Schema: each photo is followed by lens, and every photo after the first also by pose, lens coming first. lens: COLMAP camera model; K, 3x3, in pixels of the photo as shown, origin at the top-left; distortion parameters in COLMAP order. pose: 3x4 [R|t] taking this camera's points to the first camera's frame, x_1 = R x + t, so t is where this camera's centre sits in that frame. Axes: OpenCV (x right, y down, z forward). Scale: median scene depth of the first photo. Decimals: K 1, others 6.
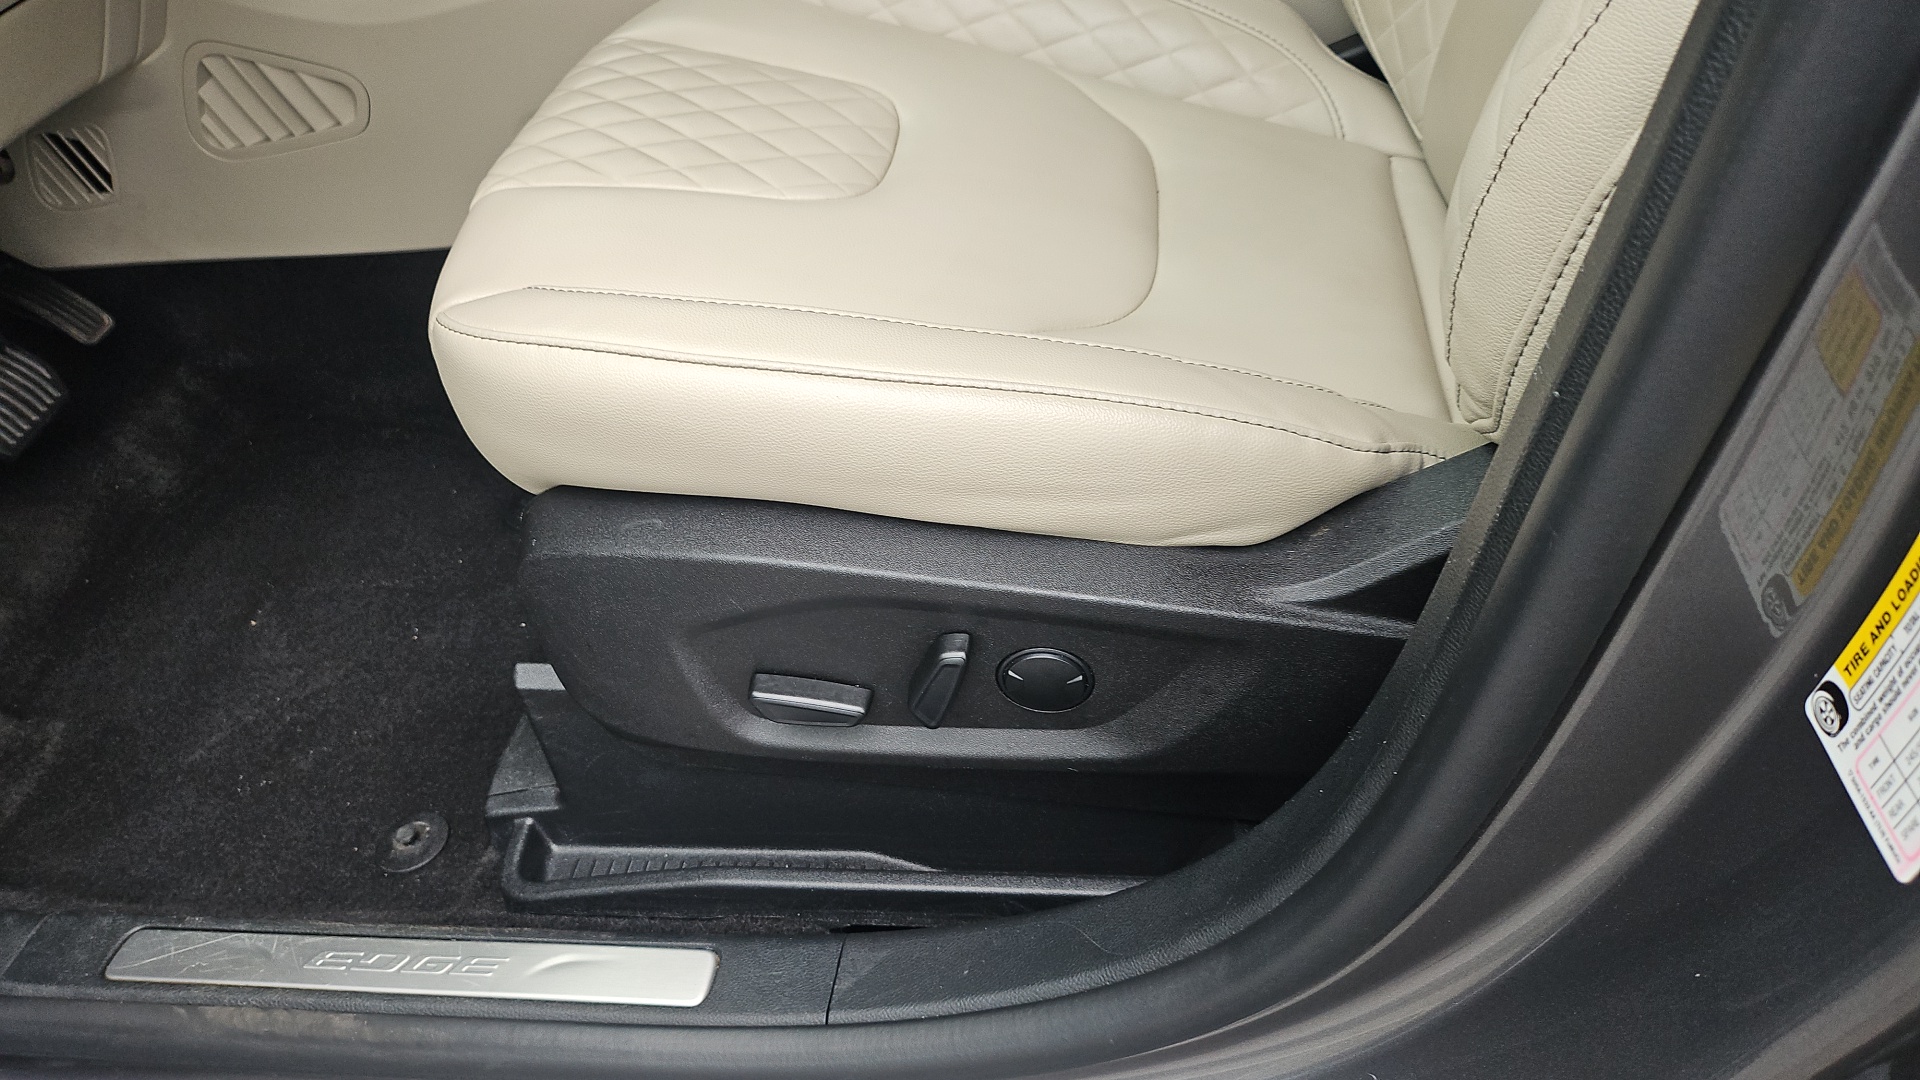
lens RADIAL K [[1415.4, 0, 928.2], [0, 1415.4, 537.8], [0, 0, 1]] dist [0.068297, -0.080660]
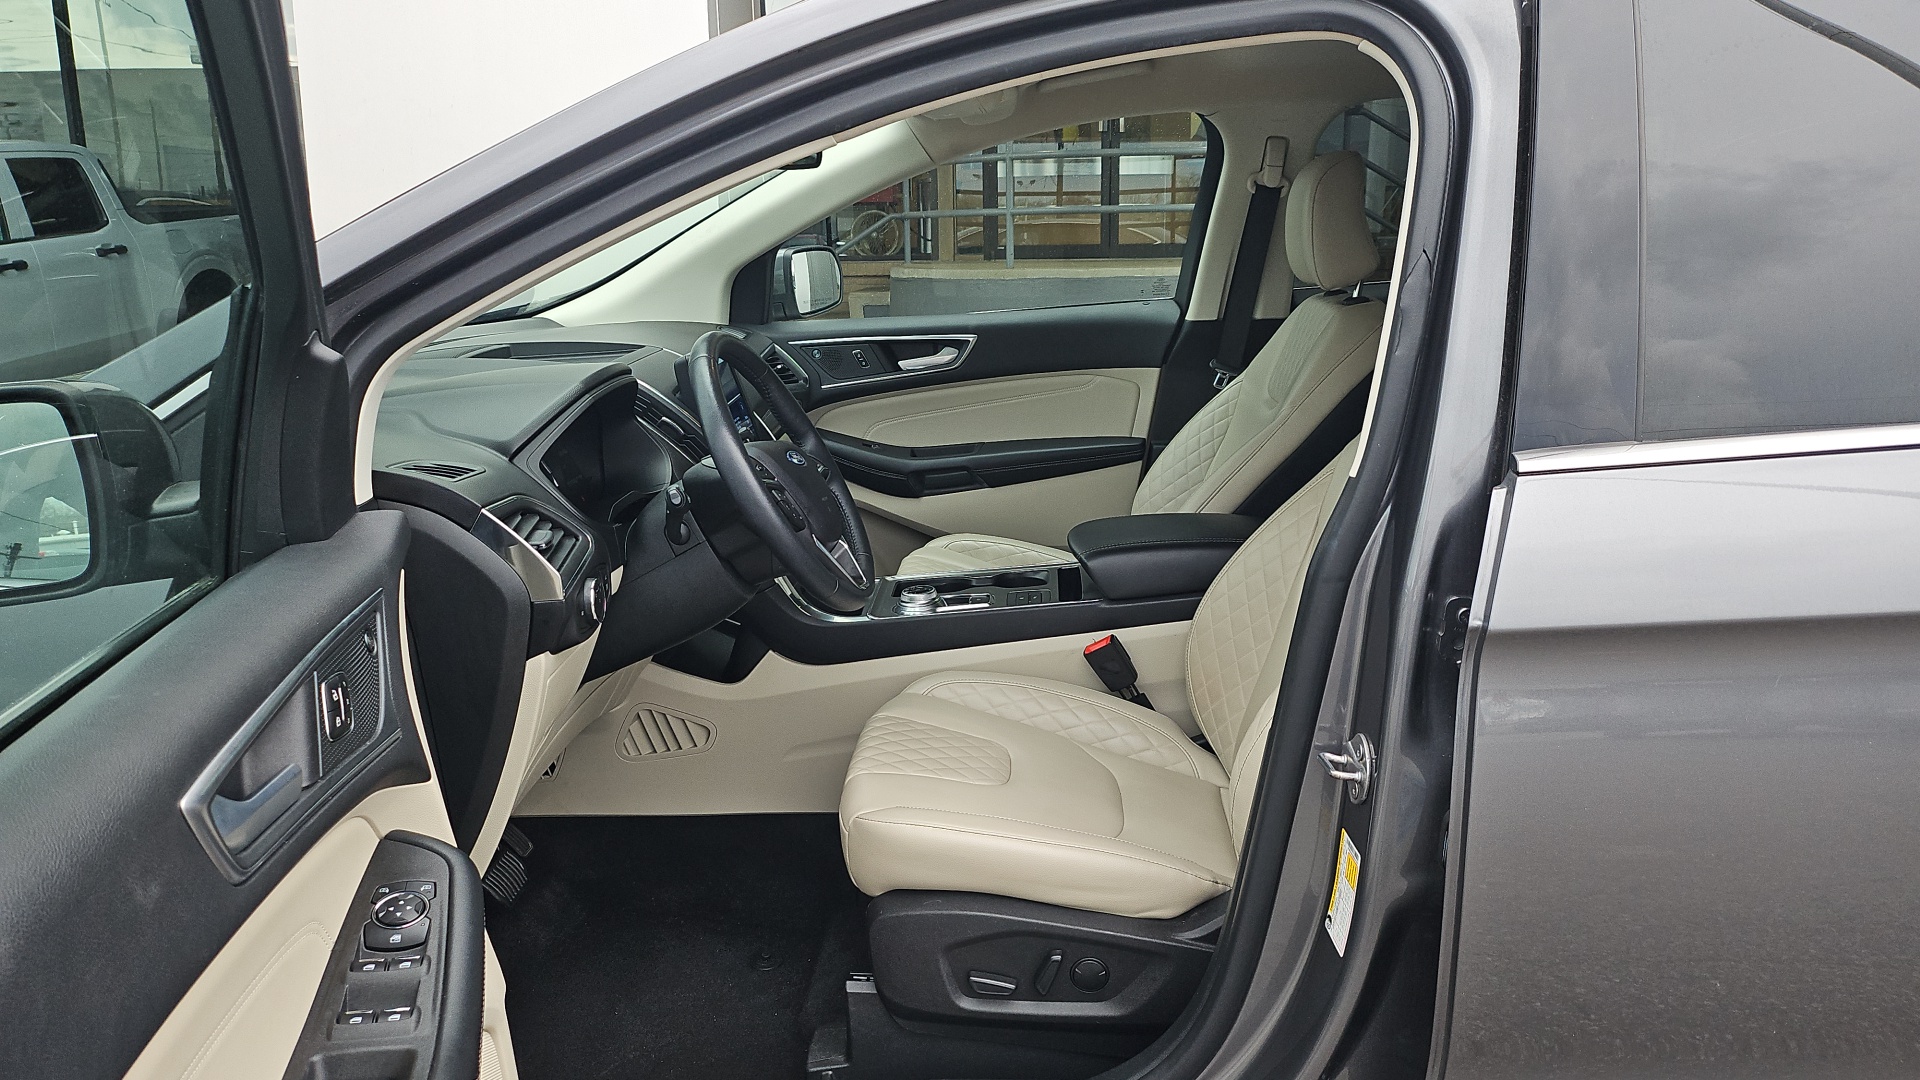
lens RADIAL K [[1355.8, 0, 983.7], [0, 1355.8, 544.8], [0, 0, 1]] dist [0.056308, -0.066858]
pose [[0.992916, 0.073470, 0.093382, -0.358532], [-0.024347, 0.895047, -0.445307, 0.465623], [-0.116298, 0.439879, 0.890495, -1.354631]]
